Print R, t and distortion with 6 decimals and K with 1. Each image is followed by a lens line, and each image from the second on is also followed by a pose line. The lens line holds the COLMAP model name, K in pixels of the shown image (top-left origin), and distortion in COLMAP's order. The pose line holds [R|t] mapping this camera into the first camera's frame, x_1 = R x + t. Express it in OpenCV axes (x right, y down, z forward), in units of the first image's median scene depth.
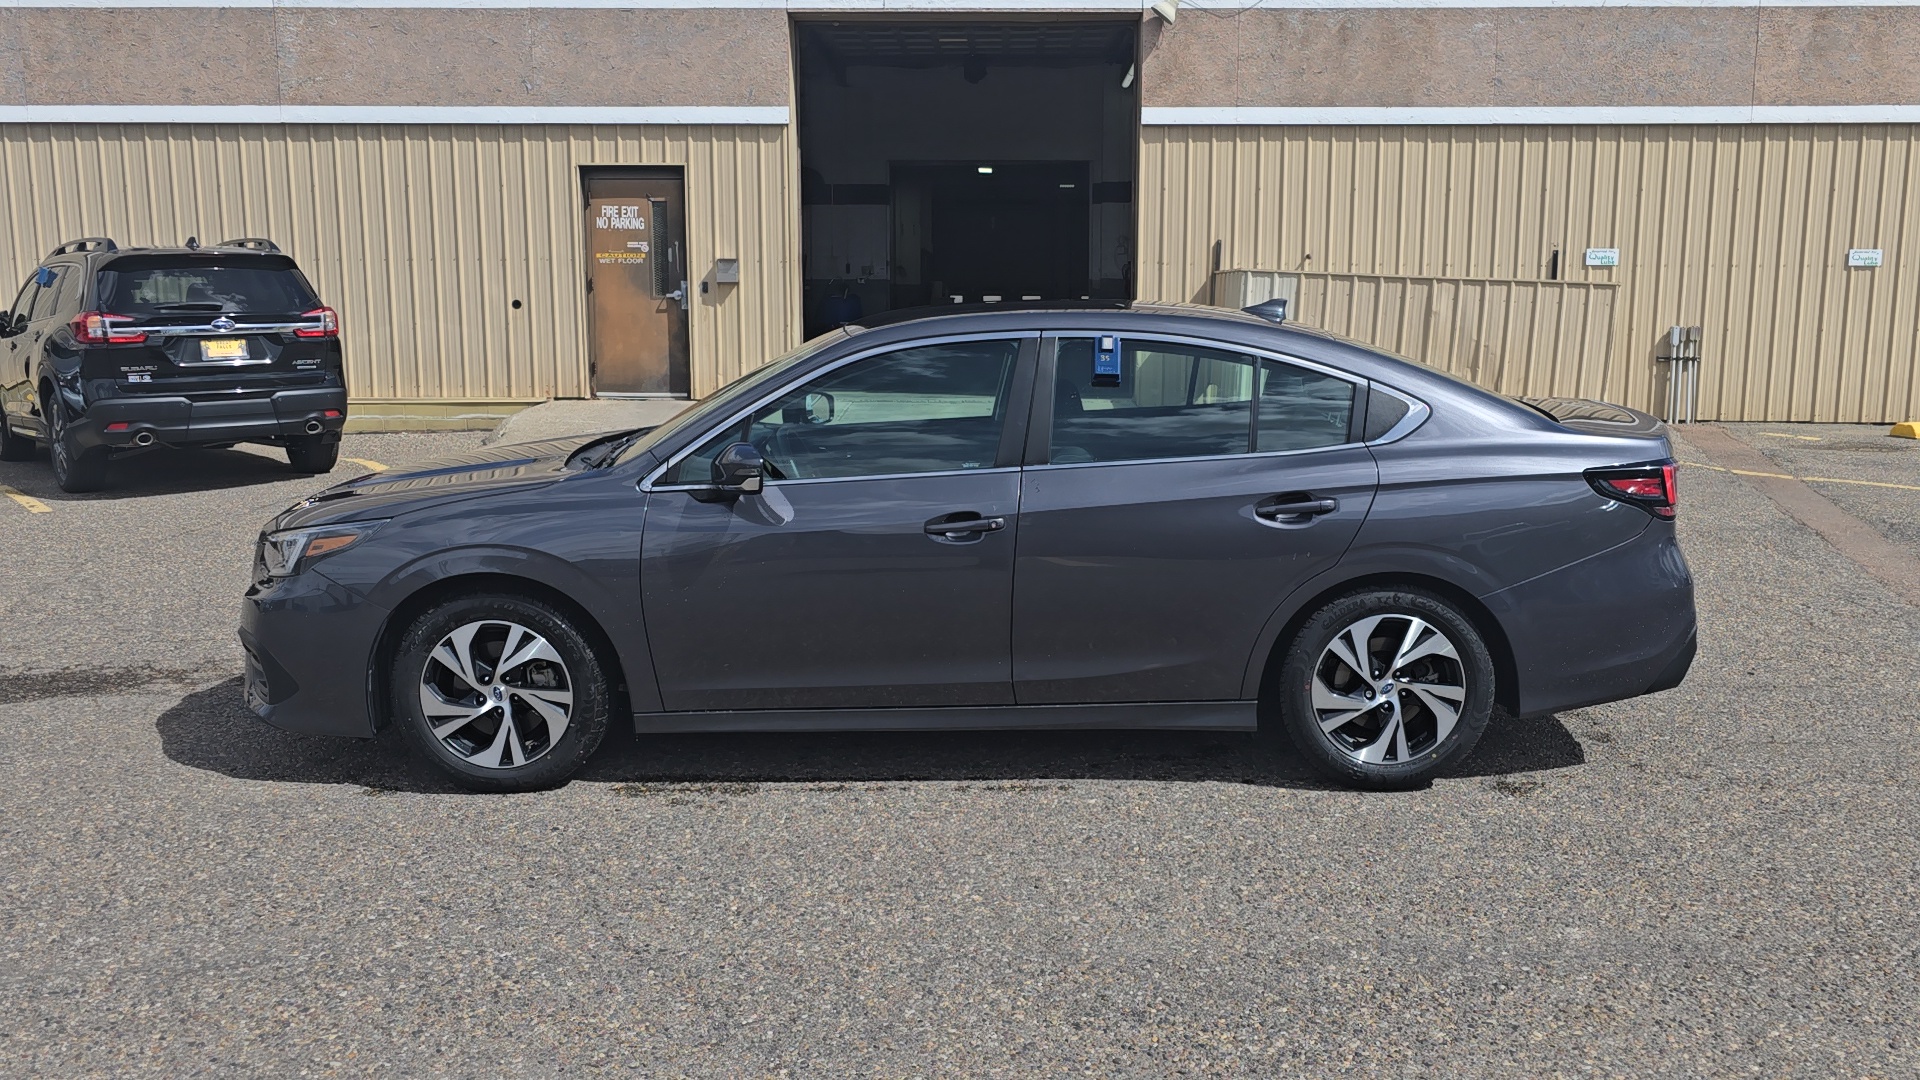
lens RADIAL K [[1592.1, 0, 971.6], [0, 1592.1, 540.4], [0, 0, 1]] dist [-0.000970, 0.004084]
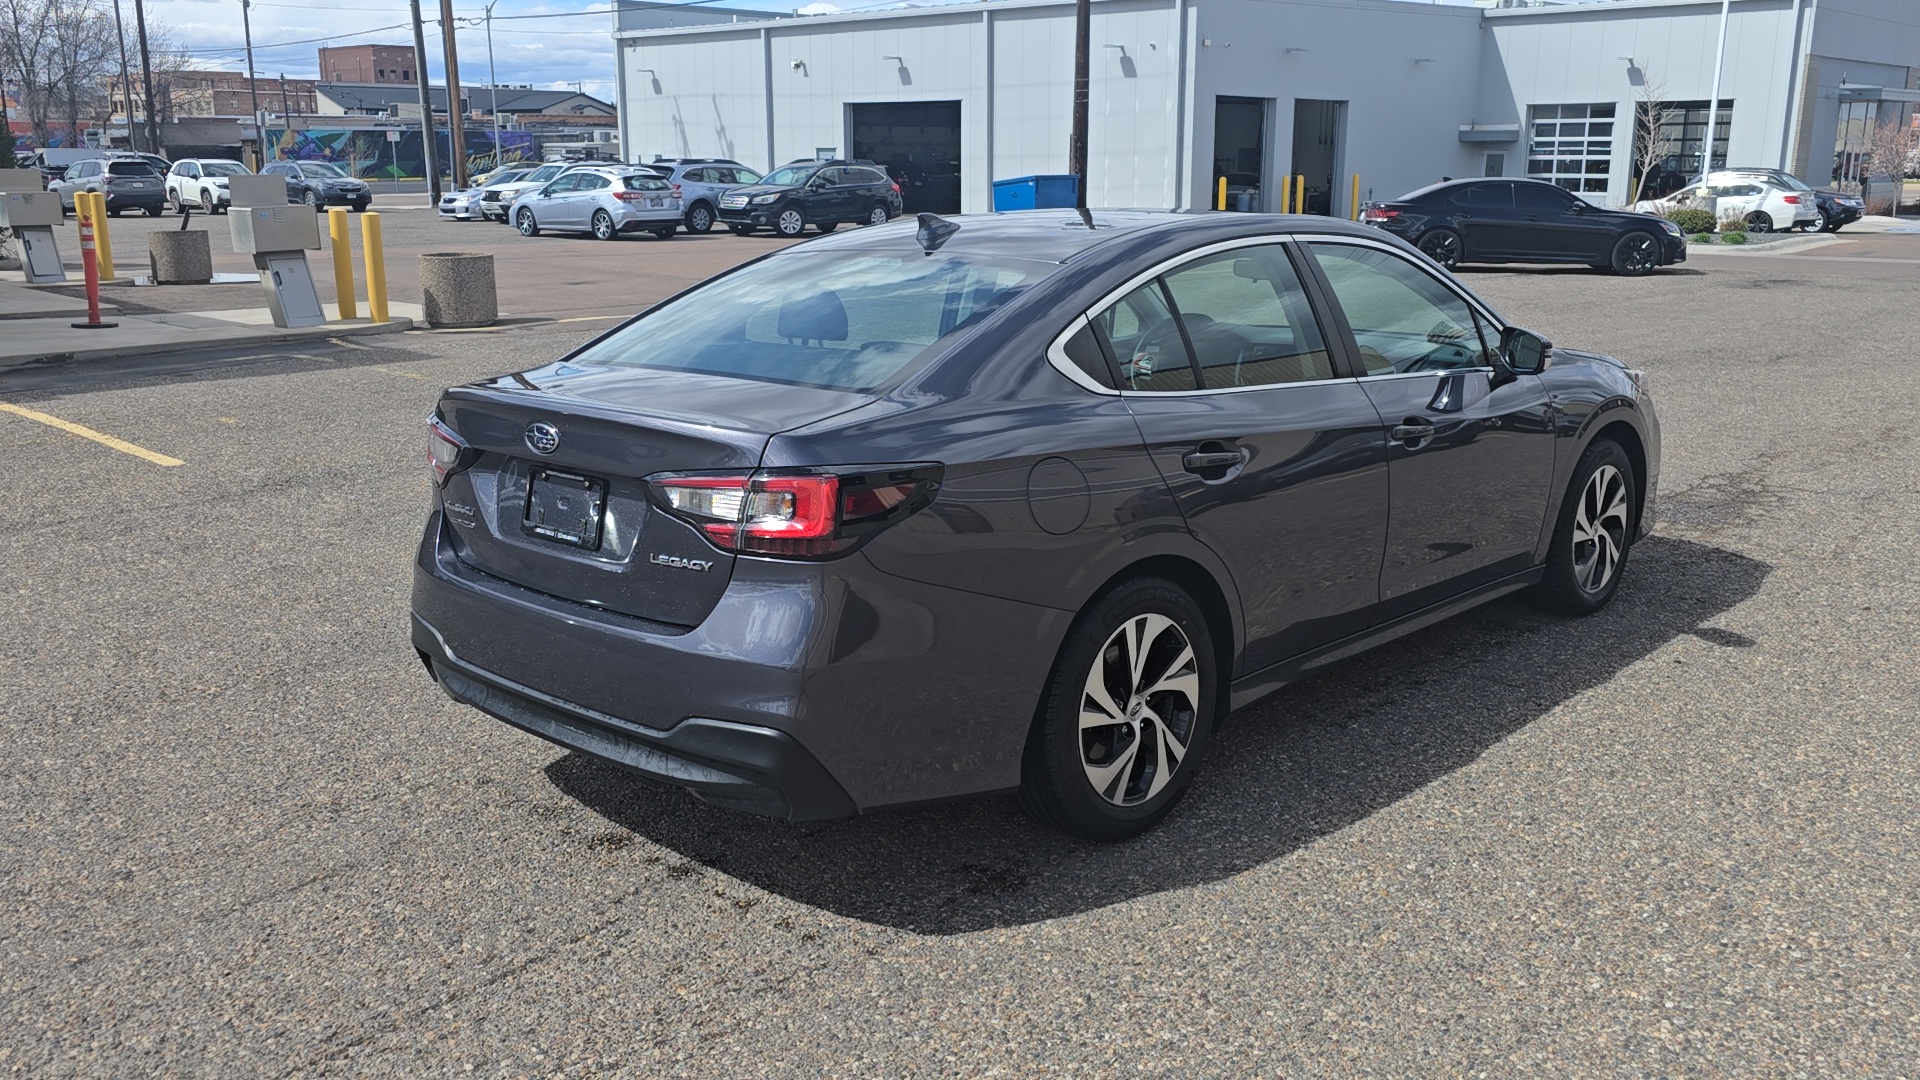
lens RADIAL K [[1589.2, 0, 980.5], [0, 1589.2, 543.4], [0, 0, 1]] dist [-0.000953, 0.007517]
pose [[-0.677270, 0.175692, -0.714449, 0.272549], [-0.113474, 0.934506, 0.337375, -0.095663], [0.726931, 0.309565, -0.612977, 0.555629]]
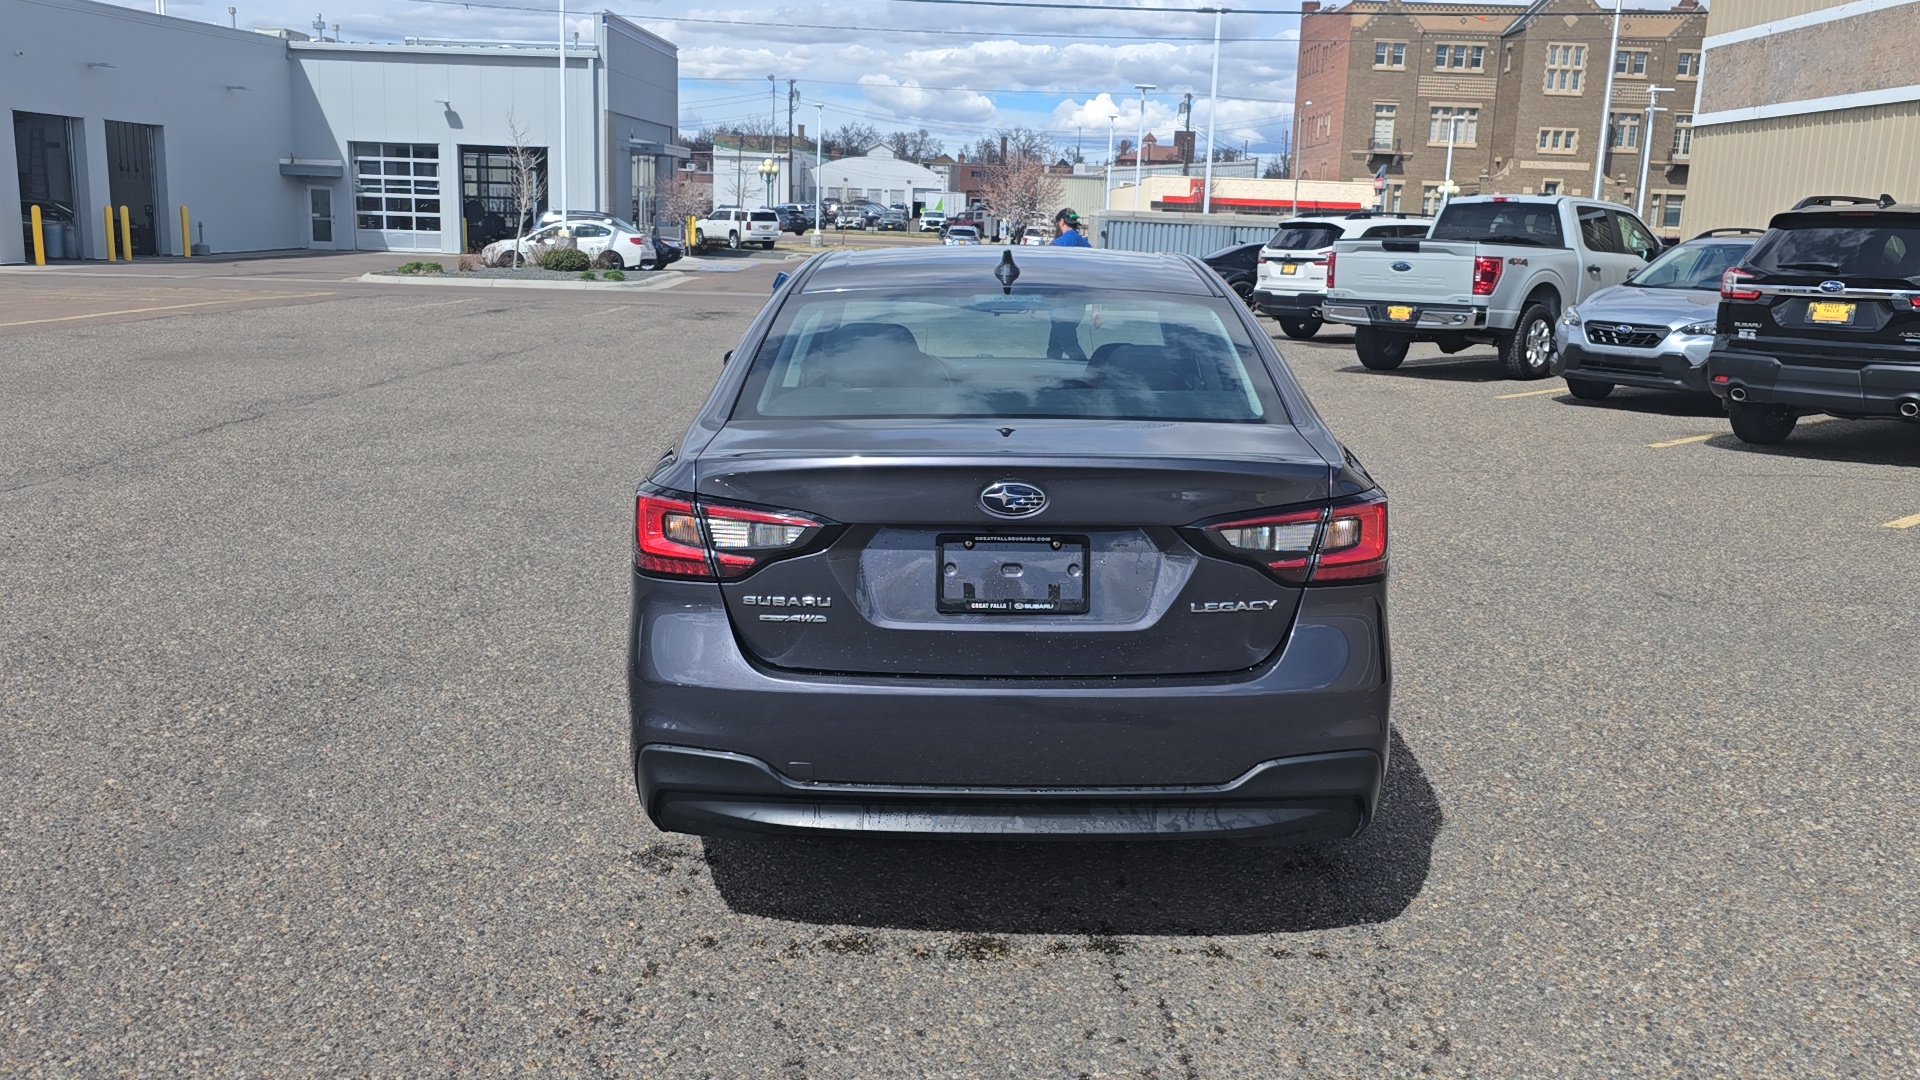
lens RADIAL K [[1589.2, 0, 980.5], [0, 1589.2, 543.4], [0, 0, 1]] dist [-0.000953, 0.007517]
pose [[0.000464, 0.203790, -0.979015, 0.349344], [-0.186924, 0.961777, 0.200113, -0.059619], [0.982374, 0.182908, 0.038539, 0.353397]]
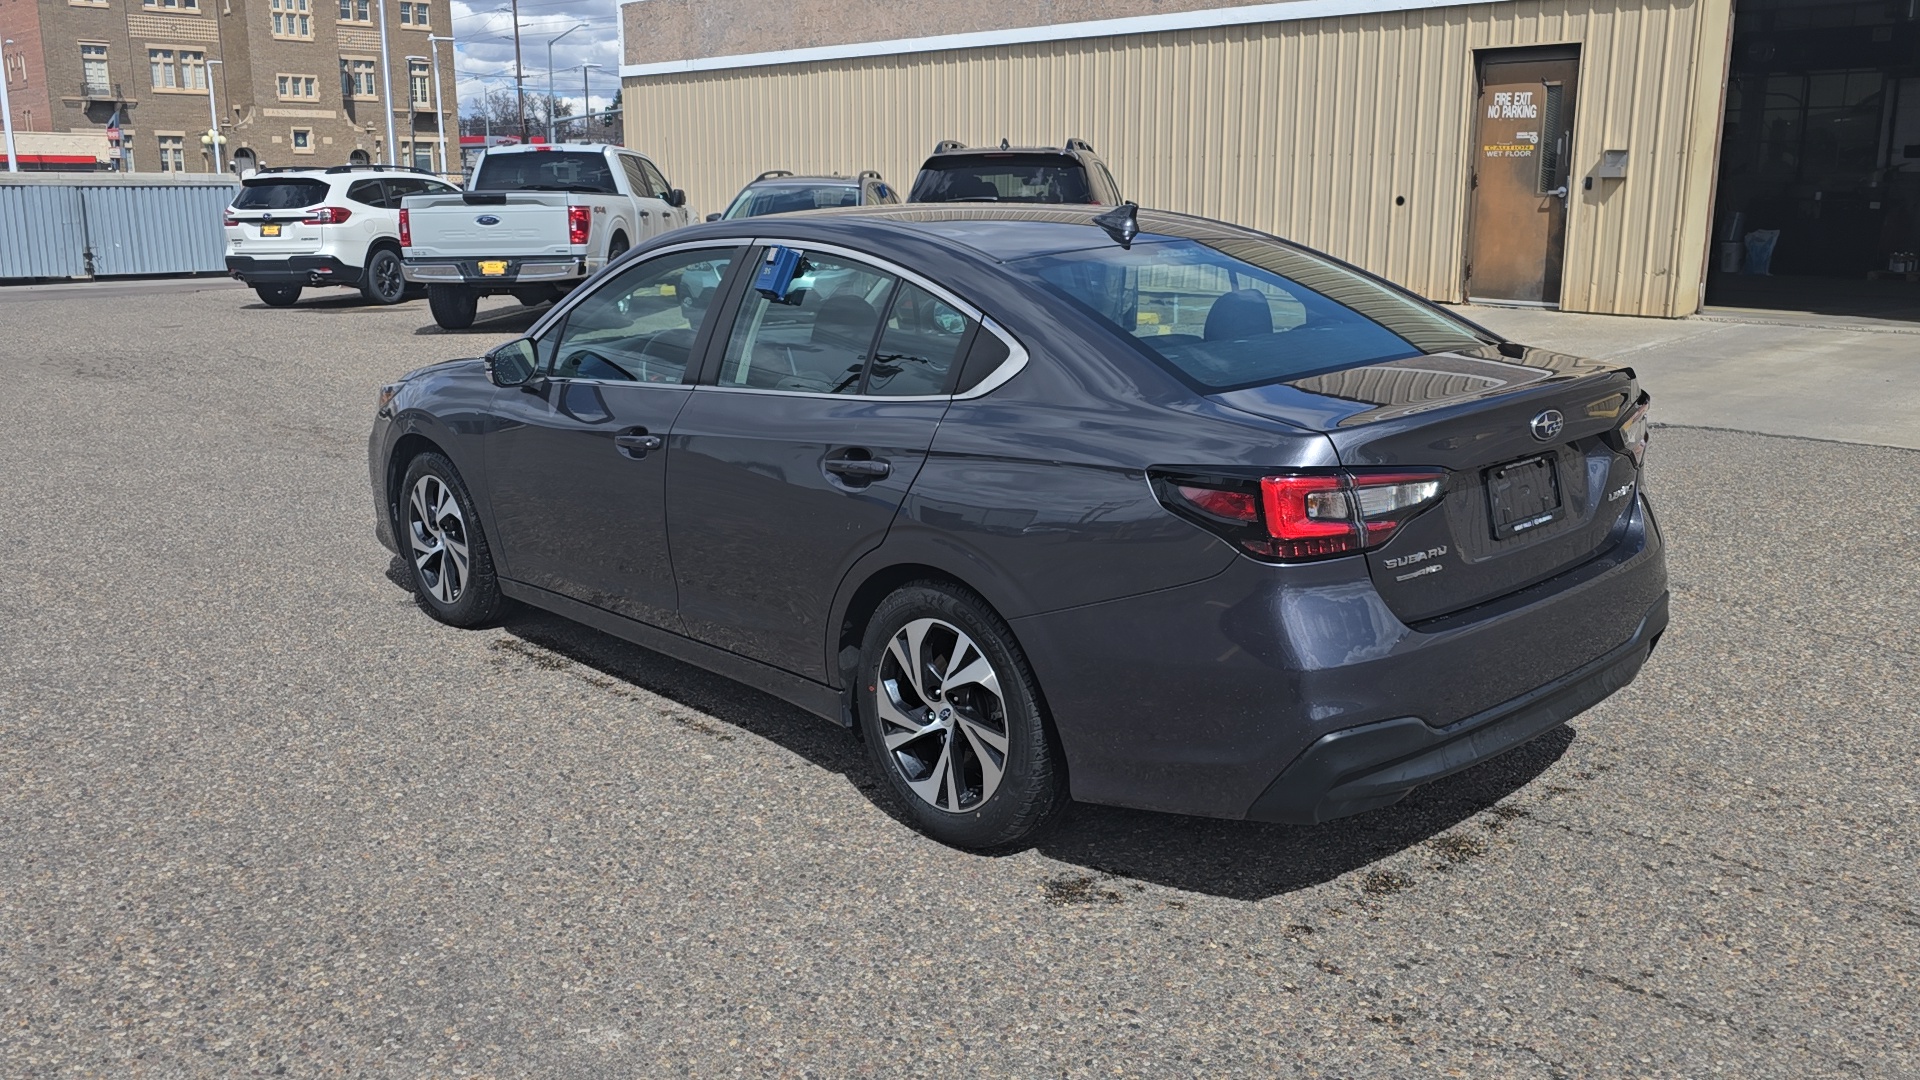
lens RADIAL K [[1592.1, 0, 971.6], [0, 1592.1, 540.4], [0, 0, 1]] dist [-0.000970, 0.004084]
pose [[0.686150, 0.160115, -0.709621, 0.255580], [-0.113882, 0.987092, 0.112607, -0.025128], [0.718491, 0.003547, 0.695527, 0.148453]]
